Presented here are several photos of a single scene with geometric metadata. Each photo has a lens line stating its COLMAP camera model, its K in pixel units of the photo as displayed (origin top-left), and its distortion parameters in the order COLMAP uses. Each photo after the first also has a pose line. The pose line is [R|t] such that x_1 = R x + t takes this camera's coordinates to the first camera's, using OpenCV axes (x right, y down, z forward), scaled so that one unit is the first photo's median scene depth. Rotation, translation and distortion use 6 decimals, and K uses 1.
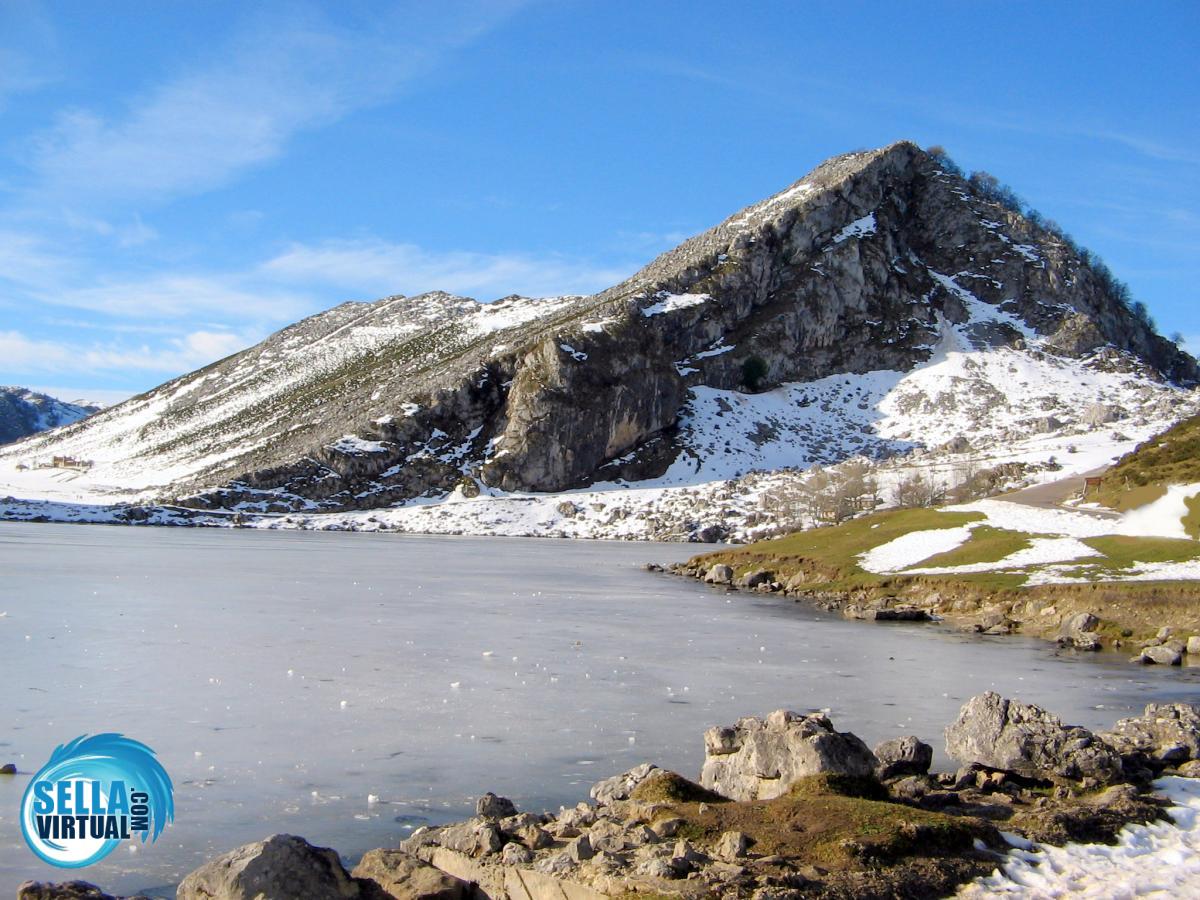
lens RADIAL K [[1591.1, 0, 600.0], [0, 1591.1, 450.0], [0, 0, 1]] dist [-0.162408, 0.015356]
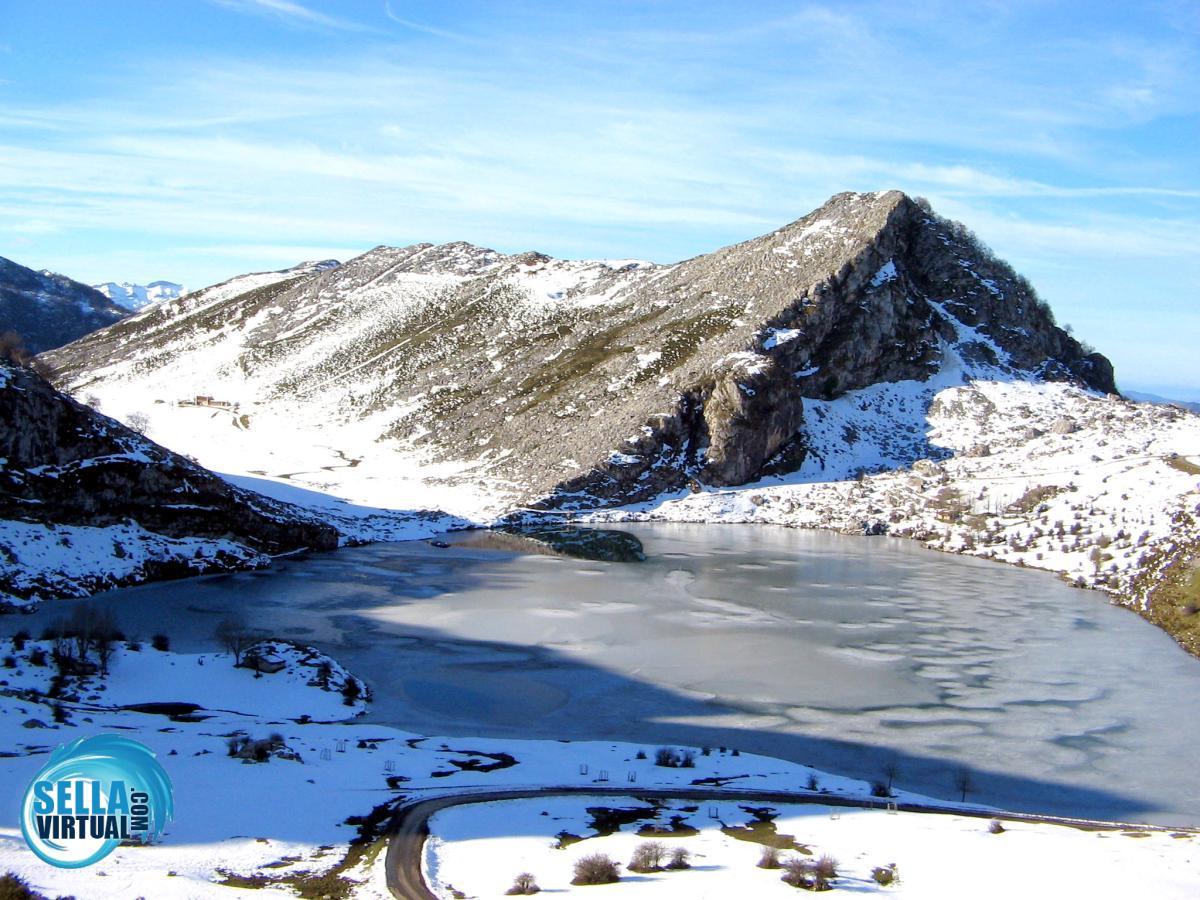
lens RADIAL K [[1591.1, 0, 600.0], [0, 1591.1, 450.0], [0, 0, 1]] dist [-0.162408, 0.015356]
pose [[0.985154, -0.001513, 0.171664, -0.360206], [-0.020184, 0.992004, 0.124579, -0.165764], [-0.170480, -0.126195, 0.977247, -0.397373]]
